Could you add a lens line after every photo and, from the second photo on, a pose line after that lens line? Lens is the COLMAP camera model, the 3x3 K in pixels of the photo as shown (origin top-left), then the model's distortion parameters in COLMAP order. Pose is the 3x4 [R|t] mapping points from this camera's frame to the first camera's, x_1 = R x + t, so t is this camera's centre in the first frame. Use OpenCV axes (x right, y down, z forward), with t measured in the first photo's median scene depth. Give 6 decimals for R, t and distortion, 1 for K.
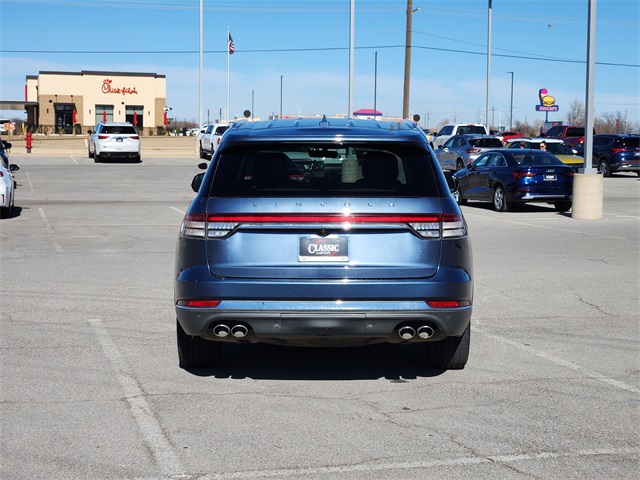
lens RADIAL K [[1191.8, 0, 320.0], [0, 1191.8, 240.0], [0, 0, 1]] dist [-0.151031, 1.690659]
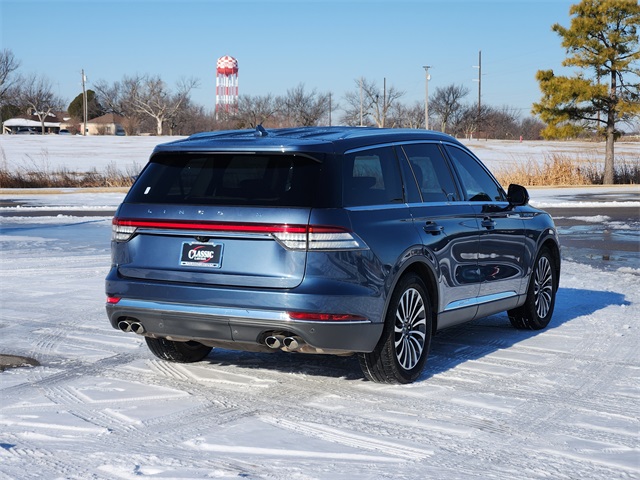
lens RADIAL K [[1191.8, 0, 320.0], [0, 1191.8, 240.0], [0, 0, 1]] dist [-0.151031, 1.690659]
pose [[0.877460, 0.037745, -0.478162, 0.589333], [-0.041165, 0.999147, 0.003329, -0.013304], [0.477880, 0.016762, 0.878265, 0.134150]]
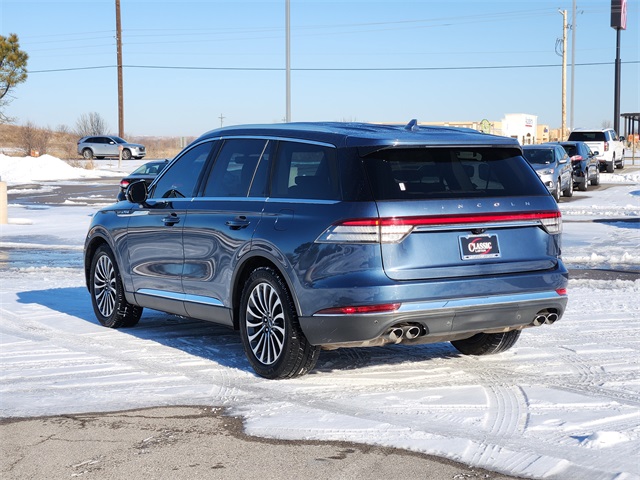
lens RADIAL K [[1191.8, 0, 320.0], [0, 1191.8, 240.0], [0, 0, 1]] dist [-0.151031, 1.690659]
pose [[0.861040, -0.045044, 0.506538, -0.648846], [0.050117, 0.998737, 0.003621, -0.009666], [-0.506061, 0.022269, 0.862210, 0.163362]]
